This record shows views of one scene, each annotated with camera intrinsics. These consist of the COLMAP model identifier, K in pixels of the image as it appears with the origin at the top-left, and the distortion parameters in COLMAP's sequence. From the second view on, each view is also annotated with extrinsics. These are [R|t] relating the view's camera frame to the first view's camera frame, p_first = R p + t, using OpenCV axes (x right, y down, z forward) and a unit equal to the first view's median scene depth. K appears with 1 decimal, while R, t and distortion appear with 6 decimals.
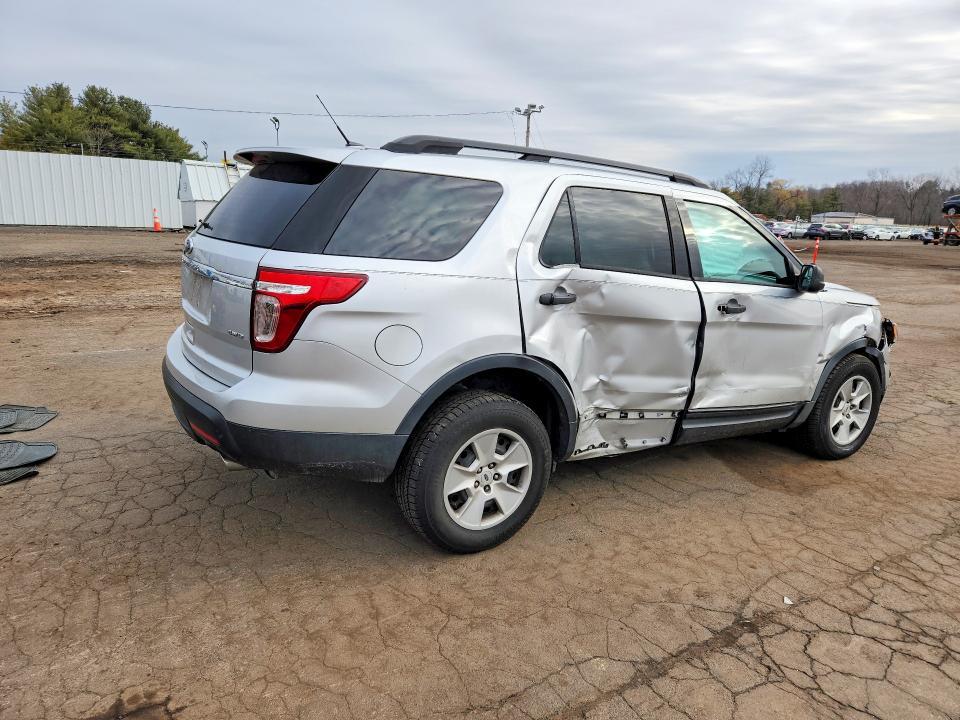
lens RADIAL K [[675.7, 0, 480.0], [0, 675.7, 360.0], [0, 0, 1]] dist [0.042907, -0.046382]
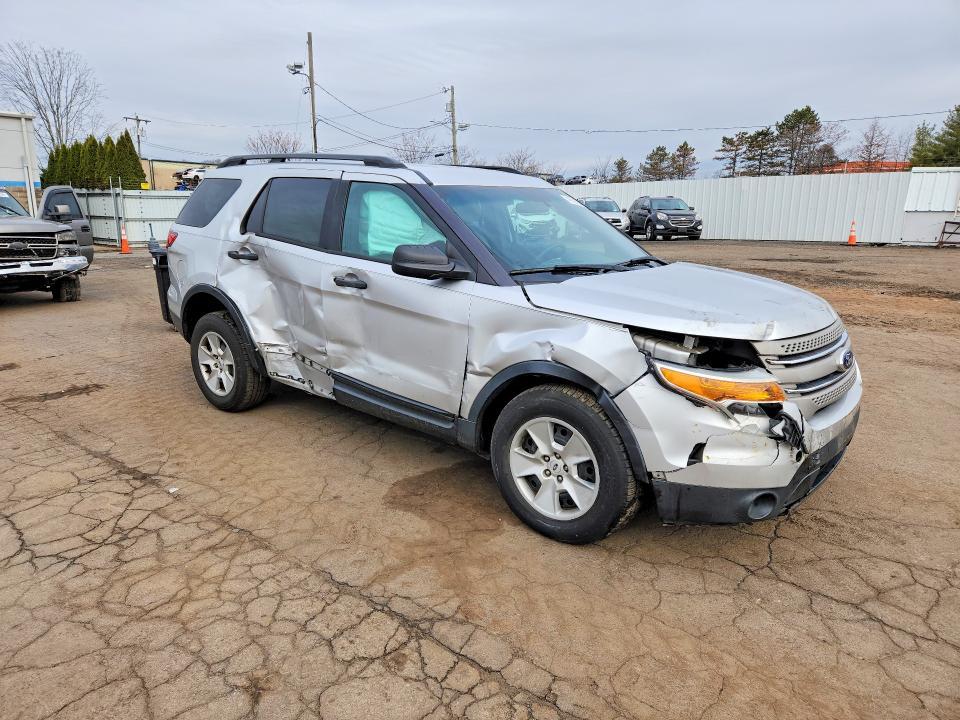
lens RADIAL K [[696.7, 0, 480.0], [0, 696.7, 360.0], [0, 0, 1]] dist [0.006776, 0.002912]
pose [[0.292828, 0.166997, -0.941469, 1.497507], [-0.204371, 0.972807, 0.108989, -0.120517], [0.934069, 0.160494, 0.318994, 0.890561]]
